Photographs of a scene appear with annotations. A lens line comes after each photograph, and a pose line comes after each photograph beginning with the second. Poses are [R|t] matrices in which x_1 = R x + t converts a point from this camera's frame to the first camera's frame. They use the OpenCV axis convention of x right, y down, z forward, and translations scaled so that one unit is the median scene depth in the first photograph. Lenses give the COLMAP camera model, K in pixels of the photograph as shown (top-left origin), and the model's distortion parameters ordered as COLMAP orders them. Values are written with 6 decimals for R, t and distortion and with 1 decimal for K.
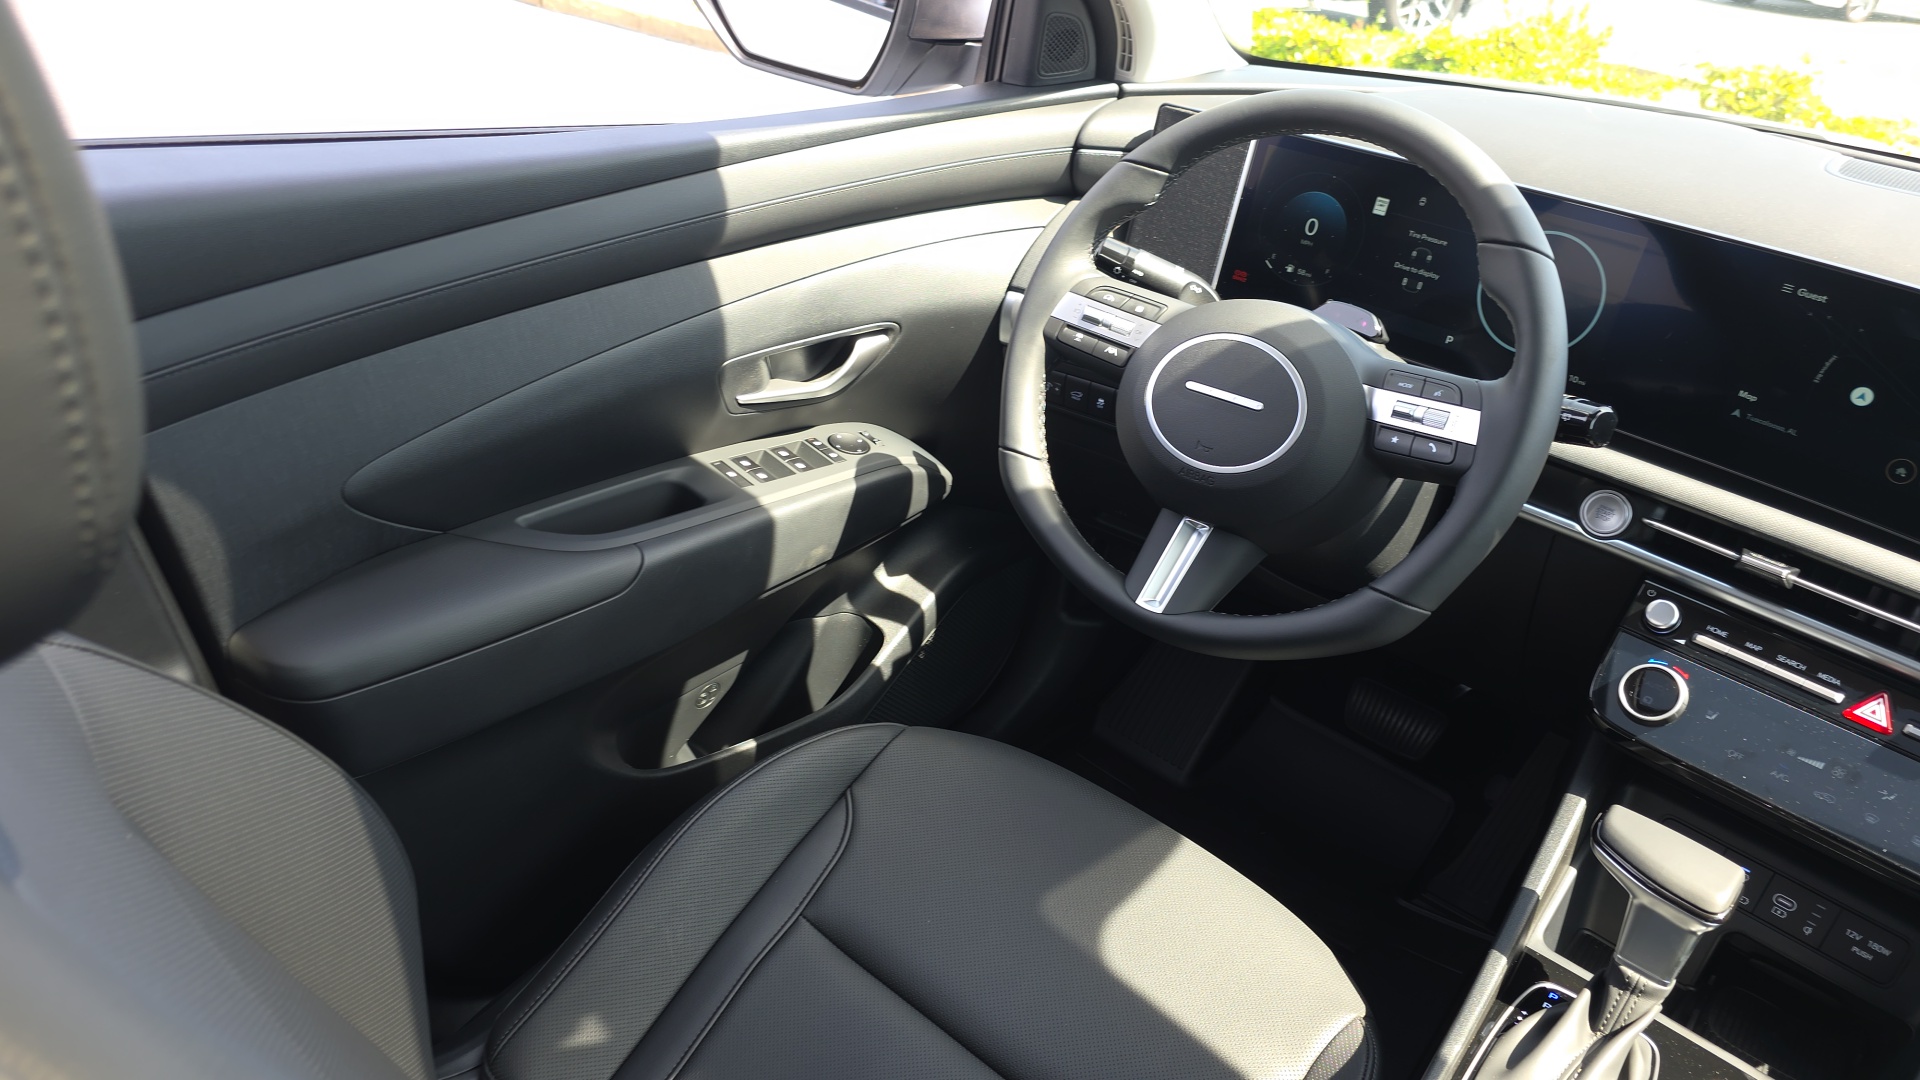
lens RADIAL K [[1295.6, 0, 961.3], [0, 1295.6, 560.6], [0, 0, 1]] dist [0.035033, -0.040378]
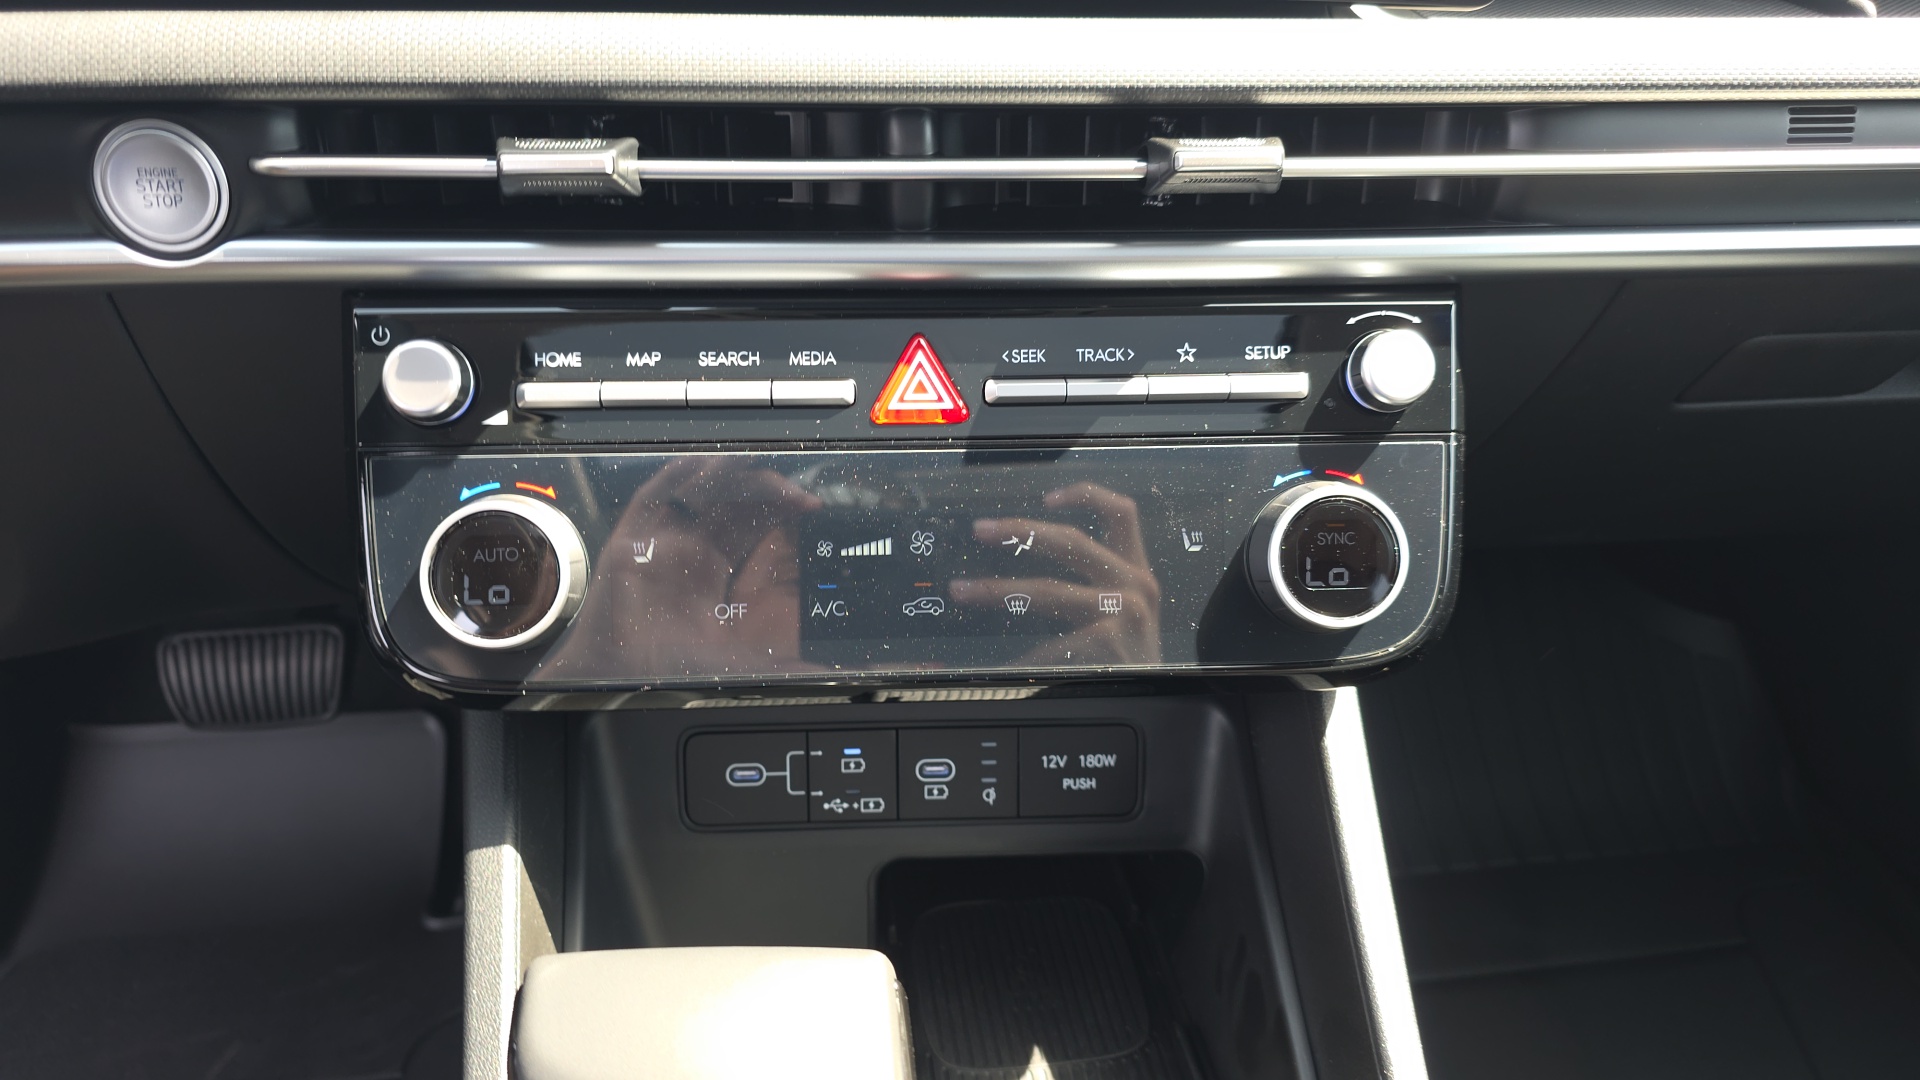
lens RADIAL K [[1295.6, 0, 945.6], [0, 1295.6, 536.7], [0, 0, 1]] dist [0.035033, -0.040378]
pose [[0.663694, -0.510247, 0.546954, 0.404937], [0.409920, 0.859746, 0.304635, 0.027301], [-0.625680, 0.022023, 0.779769, 0.602737]]
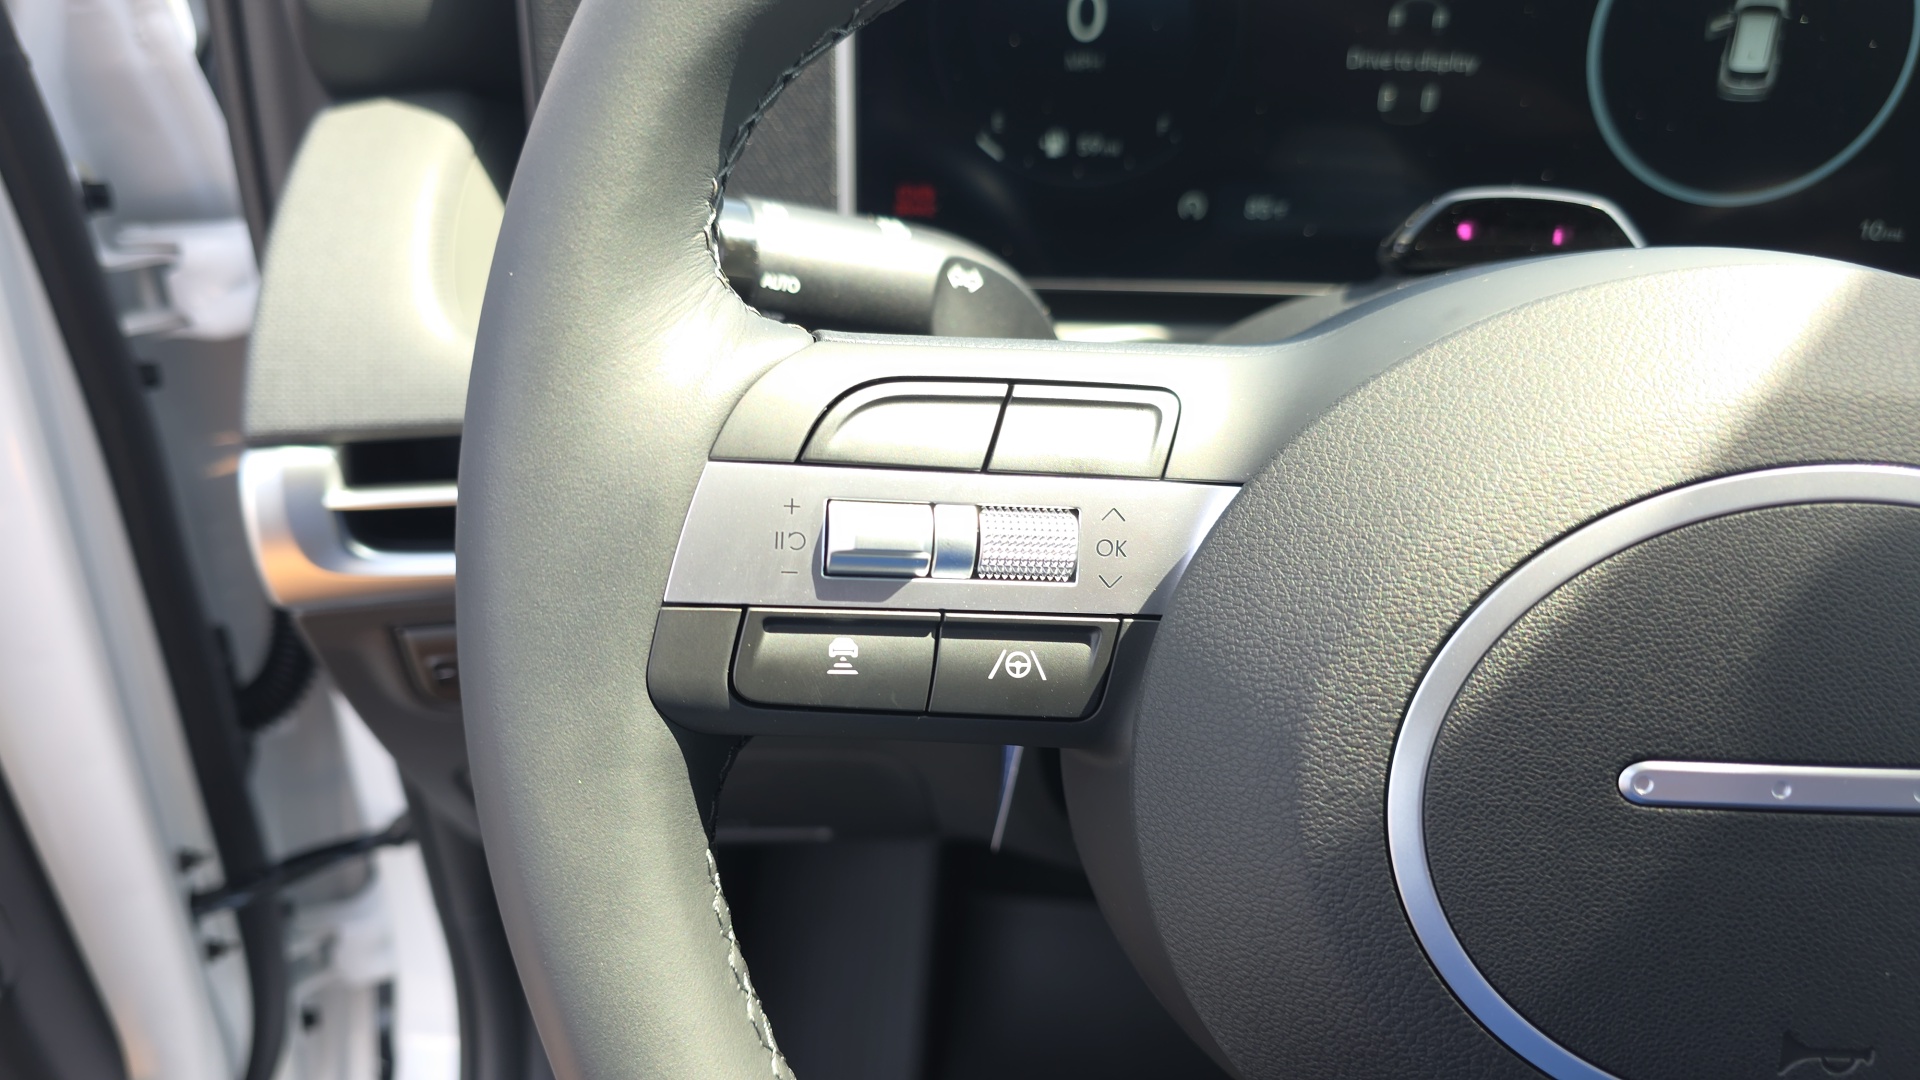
lens RADIAL K [[1295.6, 0, 934.8], [0, 1295.6, 586.2], [0, 0, 1]] dist [0.035033, -0.040378]
pose [[0.795527, -0.388990, 0.464568, 0.017867], [0.356489, 0.920453, 0.160257, -0.224918], [-0.489951, 0.038125, 0.870916, 0.875052]]
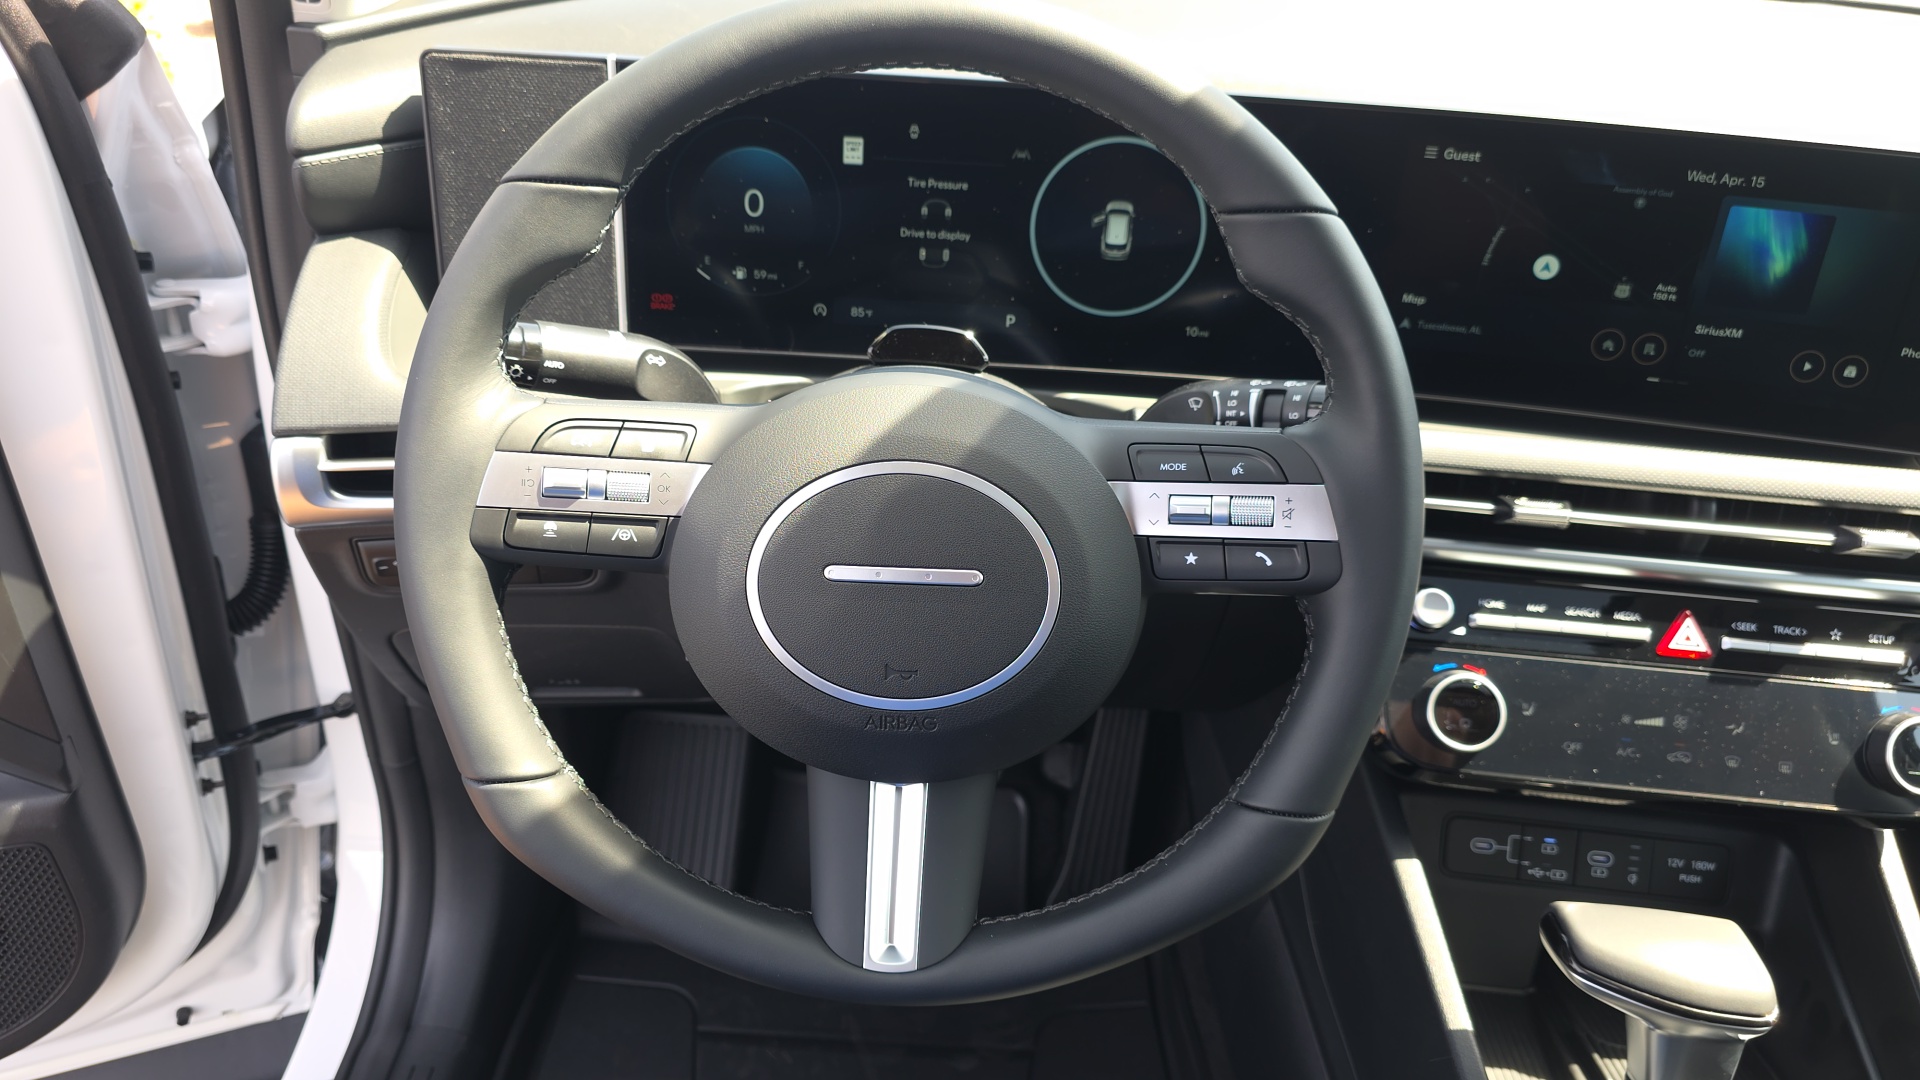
lens RADIAL K [[1295.6, 0, 957.7], [0, 1295.6, 553.6], [0, 0, 1]] dist [0.035033, -0.040378]
pose [[0.767745, -0.376997, 0.518113, -0.055031], [0.337123, 0.925293, 0.173725, -0.212758], [-0.544900, 0.041291, 0.837484, 0.516240]]
